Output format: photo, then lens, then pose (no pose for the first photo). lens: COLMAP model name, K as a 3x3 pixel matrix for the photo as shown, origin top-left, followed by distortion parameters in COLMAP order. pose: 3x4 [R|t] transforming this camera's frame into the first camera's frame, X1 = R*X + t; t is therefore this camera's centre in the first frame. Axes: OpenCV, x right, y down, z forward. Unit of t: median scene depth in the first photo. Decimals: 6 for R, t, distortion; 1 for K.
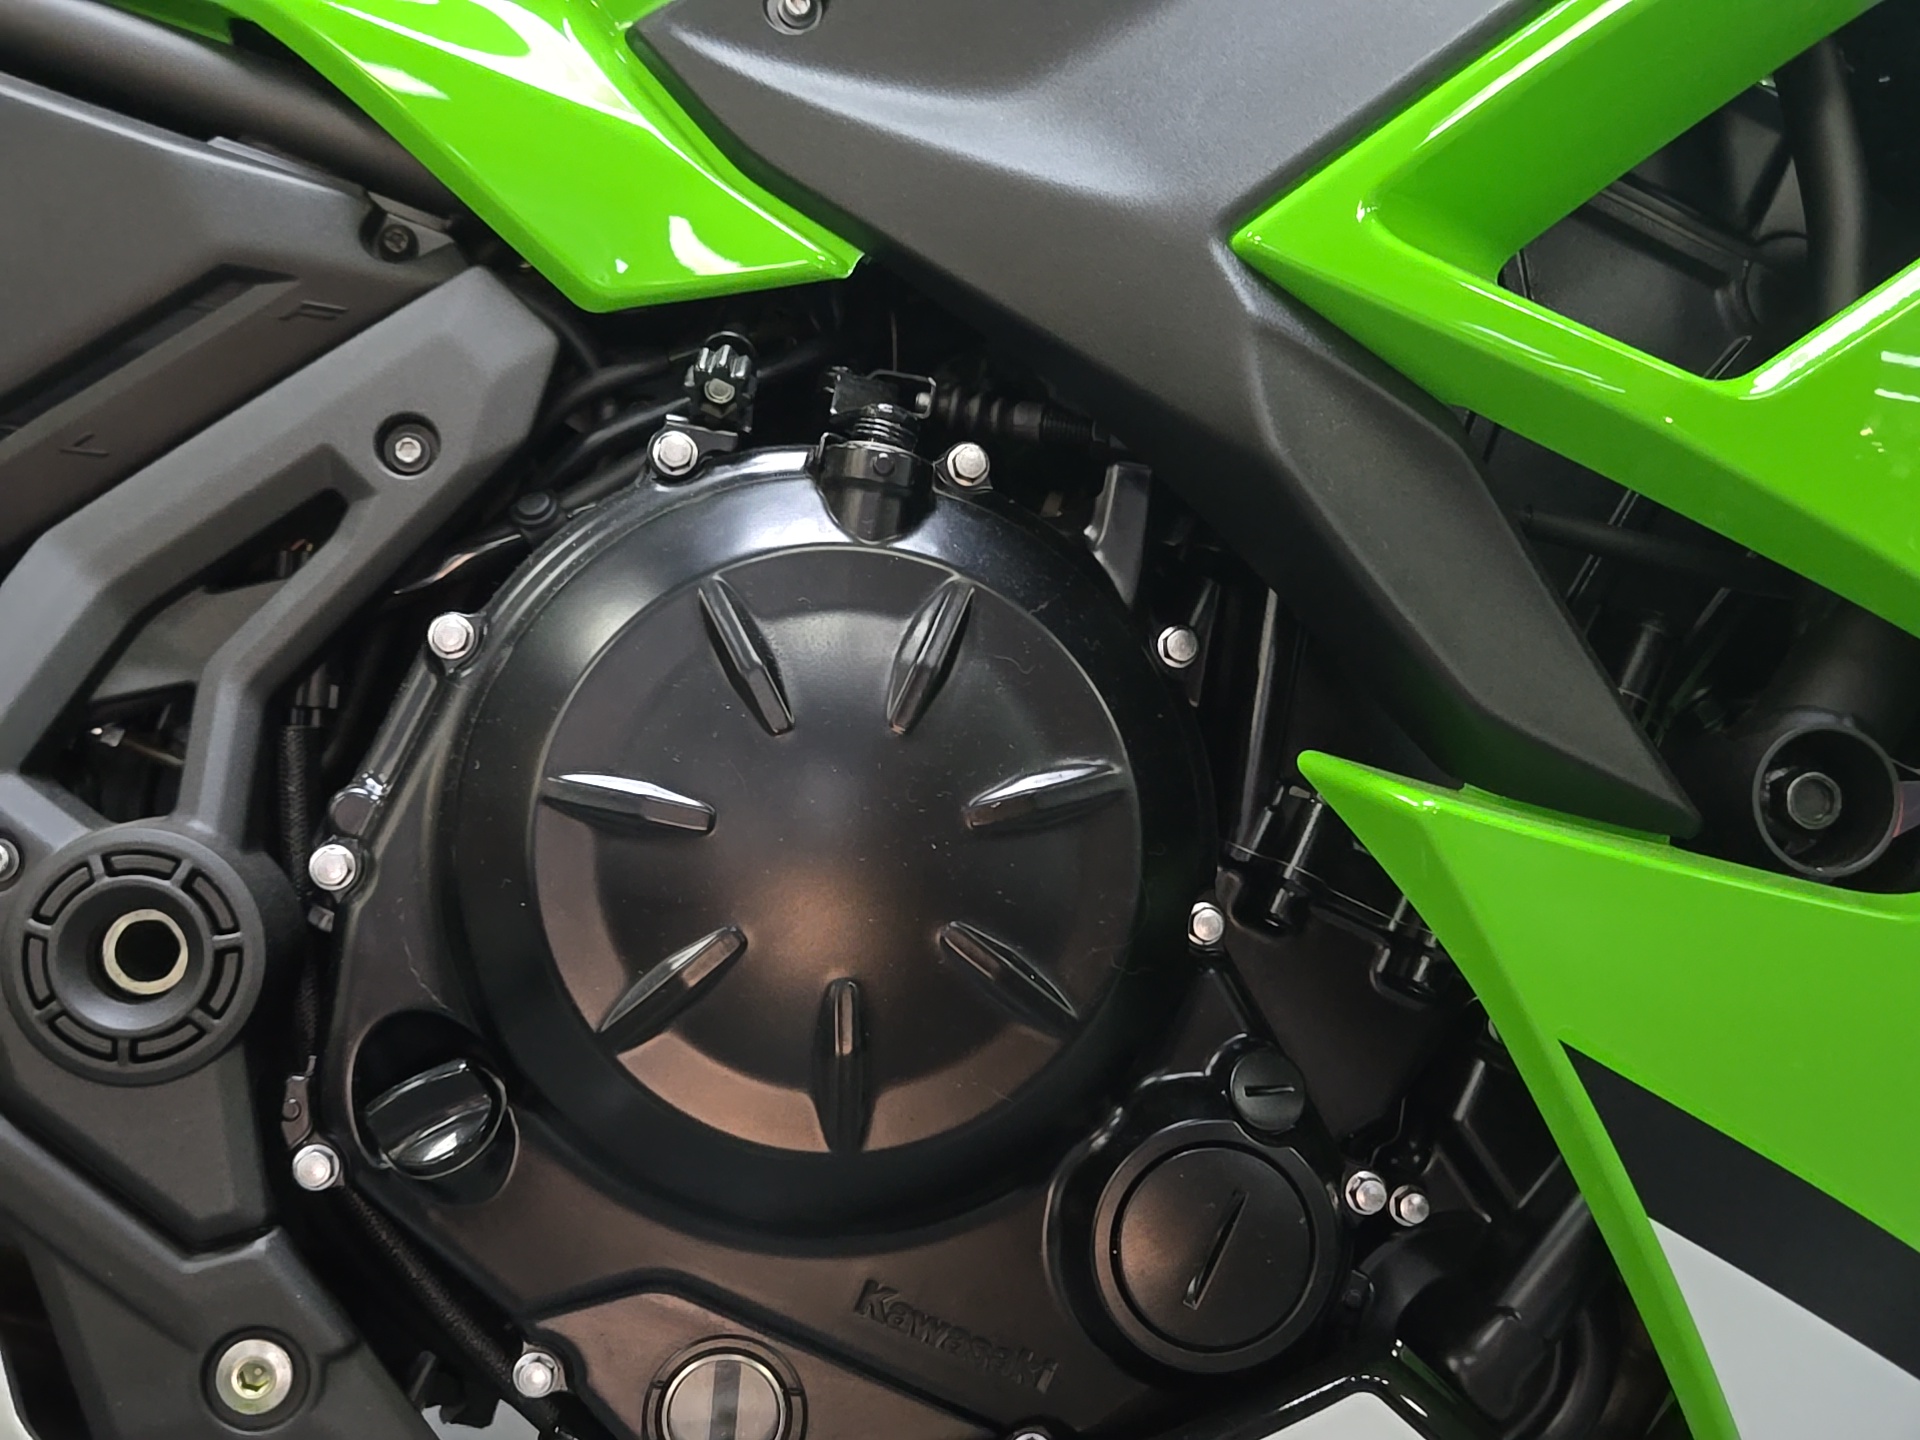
lens RADIAL K [[1976.1, 0, 941.3], [0, 1976.1, 722.3], [0, 0, 1]] dist [0.036519, 0.000000]
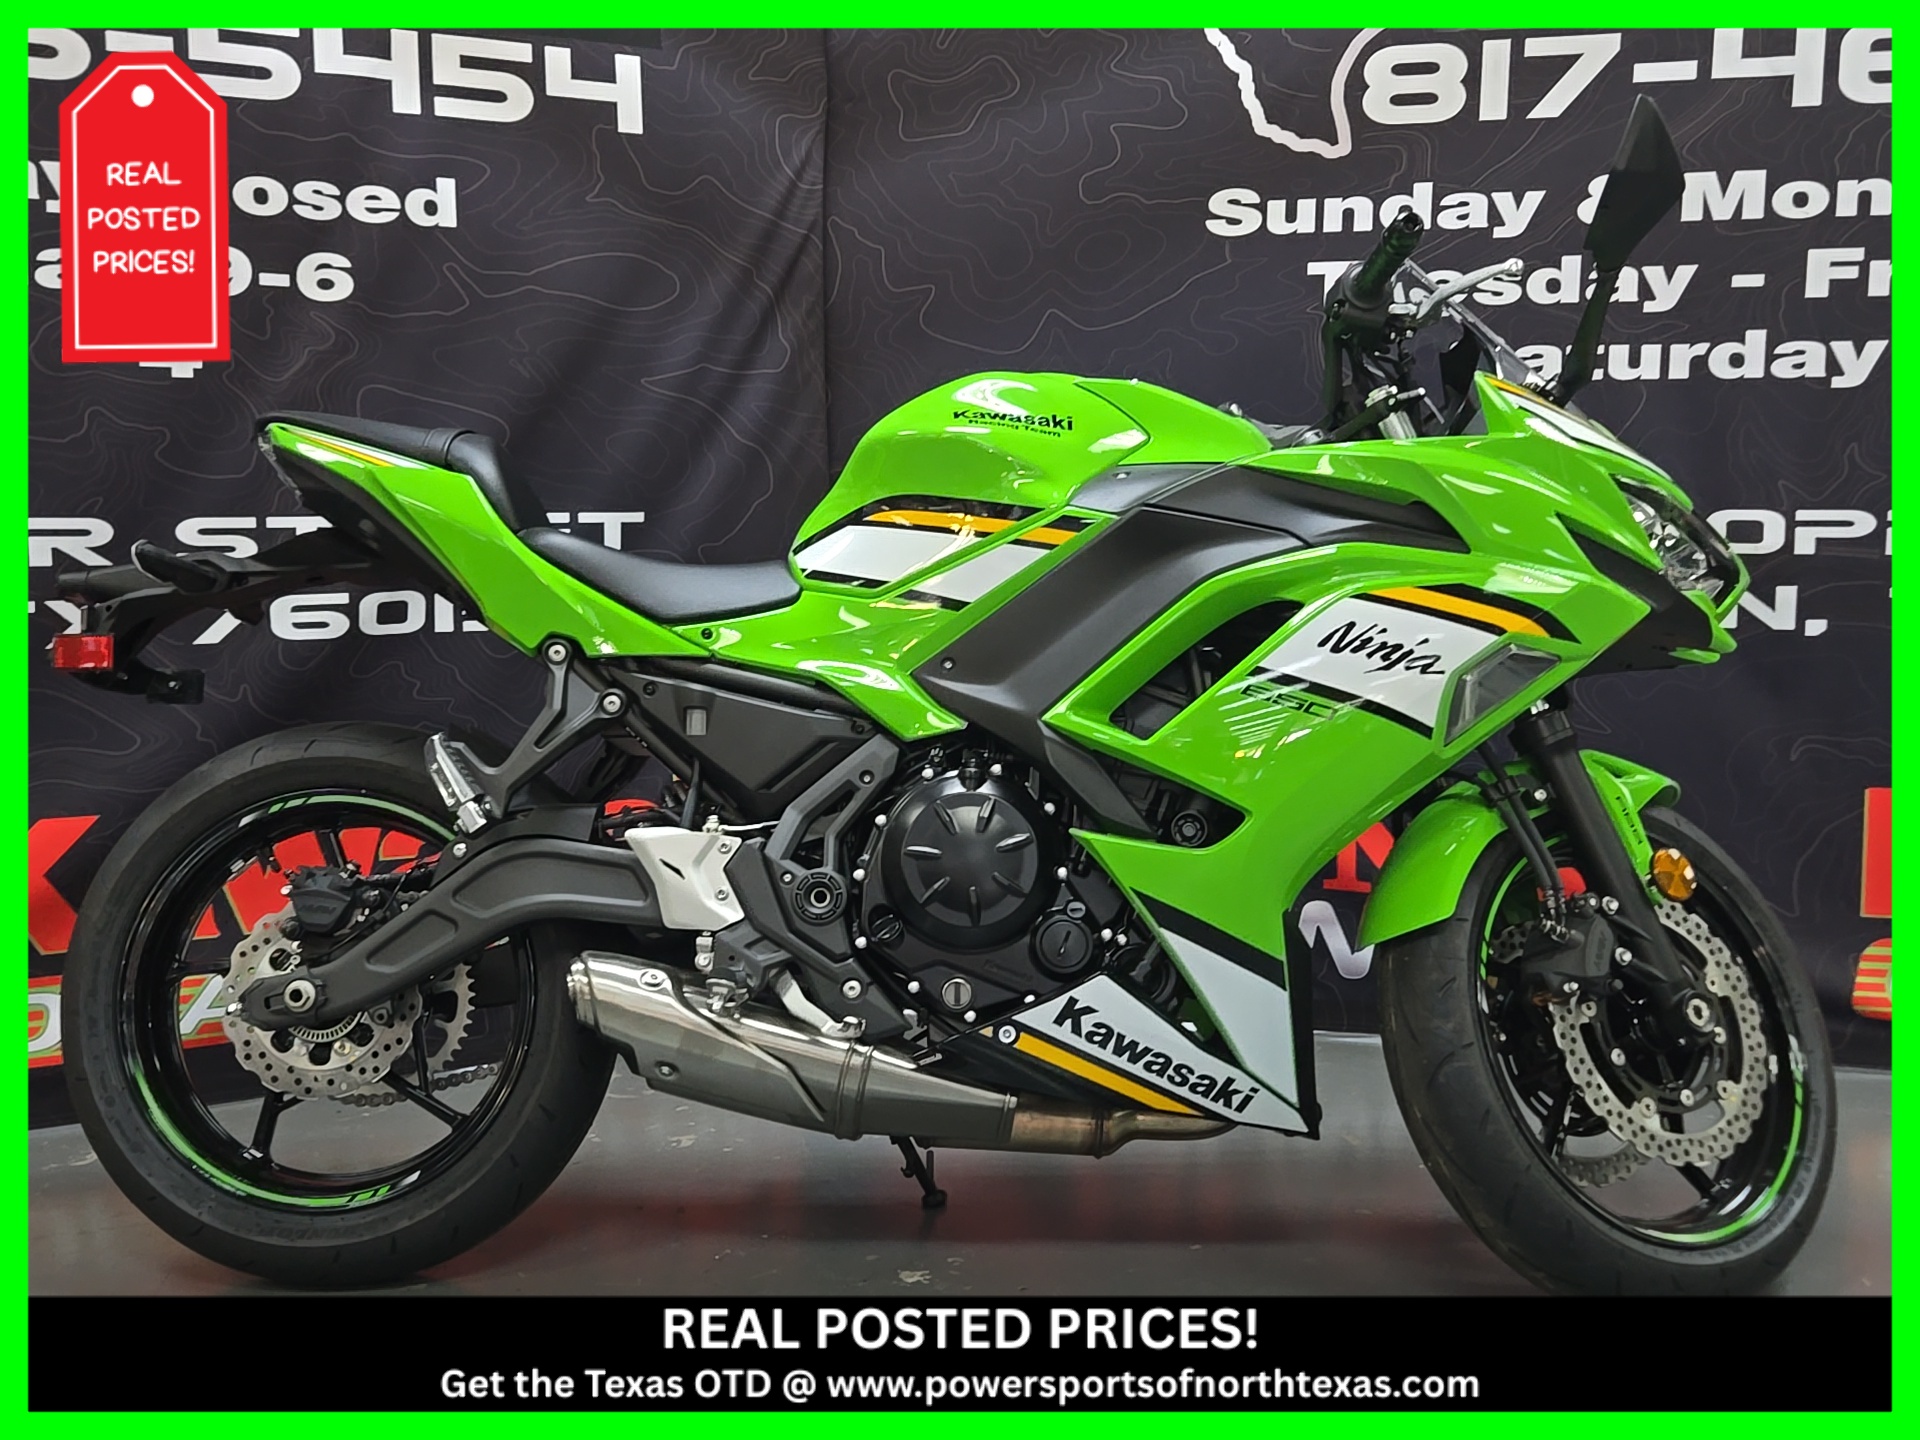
lens RADIAL K [[1976.1, 0, 965.9], [0, 1976.1, 724.8], [0, 0, 1]] dist [0.036519, 0.000000]
pose [[0.983947, -0.097129, -0.149712, 0.607302], [0.080588, 0.990338, -0.112859, 0.252676], [0.159227, 0.098982, 0.982267, -3.256386]]
